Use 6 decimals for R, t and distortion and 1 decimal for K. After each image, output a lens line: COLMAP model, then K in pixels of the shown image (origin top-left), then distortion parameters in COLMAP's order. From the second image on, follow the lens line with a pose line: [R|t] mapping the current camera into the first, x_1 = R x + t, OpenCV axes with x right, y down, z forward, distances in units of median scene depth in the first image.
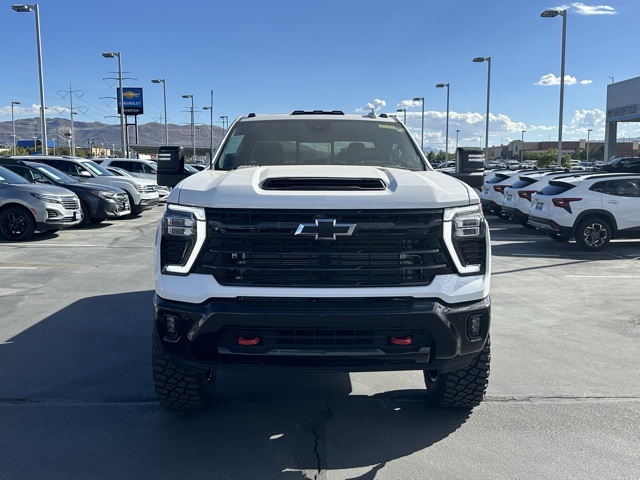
lens RADIAL K [[653.6, 0, 318.2], [0, 653.6, 236.7], [0, 0, 1]] dist [0.178446, -0.371592]
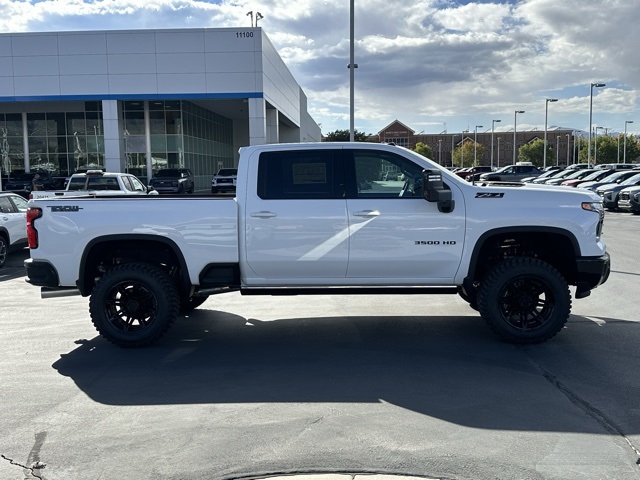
lens RADIAL K [[653.6, 0, 318.2], [0, 653.6, 236.7], [0, 0, 1]] dist [0.178446, -0.371592]
pose [[0.053369, -0.100685, 0.993486, -2.088045], [0.121613, 0.988153, 0.093611, -0.221447], [-0.991142, 0.115825, 0.064982, 1.642951]]
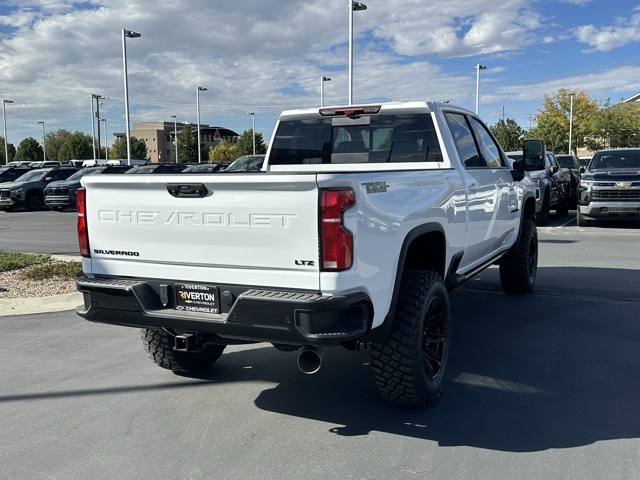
lens RADIAL K [[653.6, 0, 318.2], [0, 653.6, 236.7], [0, 0, 1]] dist [0.178446, -0.371592]
pose [[-0.889181, -0.041702, 0.455651, -0.641318], [0.058226, 0.977429, 0.203080, -0.343871], [-0.453836, 0.207106, -0.866684, 3.374187]]
